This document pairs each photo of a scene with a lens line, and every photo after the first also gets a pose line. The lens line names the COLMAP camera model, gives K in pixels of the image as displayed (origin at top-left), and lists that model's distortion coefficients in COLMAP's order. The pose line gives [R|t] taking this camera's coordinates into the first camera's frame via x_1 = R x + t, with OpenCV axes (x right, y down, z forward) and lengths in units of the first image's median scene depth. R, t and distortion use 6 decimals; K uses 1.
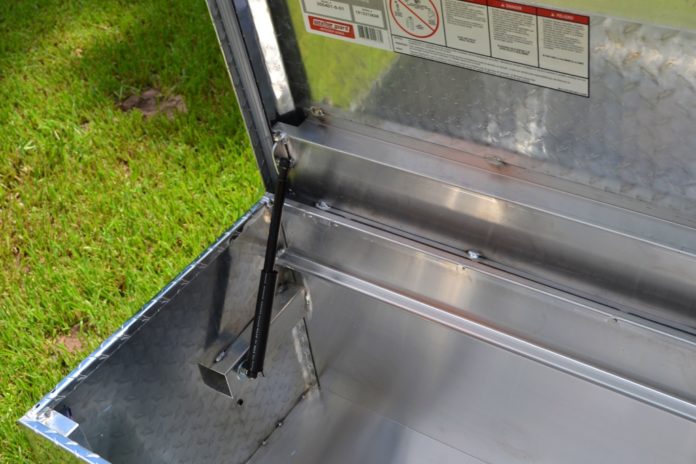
lens RADIAL K [[954.8, 0, 348.0], [0, 954.8, 232.0], [0, 0, 1]] dist [-0.033635, -0.031142]
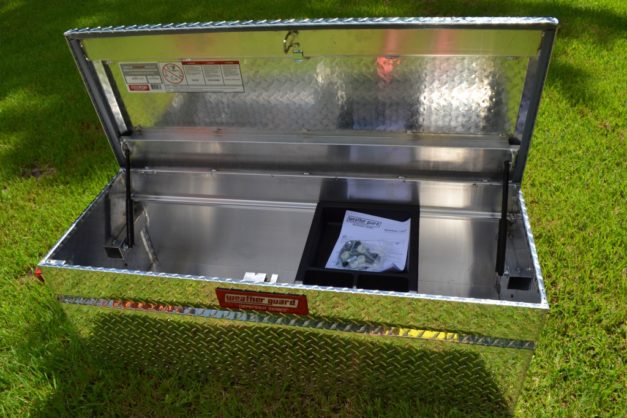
lens RADIAL K [[477.0, 0, 313.5], [0, 477.0, 209.0], [0, 0, 1]] dist [-0.078044, 0.001747]
pose [[0.909254, -0.200697, 0.364662, -0.101348], [0.226116, 0.973700, -0.027912, 0.205482], [-0.349470, 0.107836, 0.930721, -0.238797]]
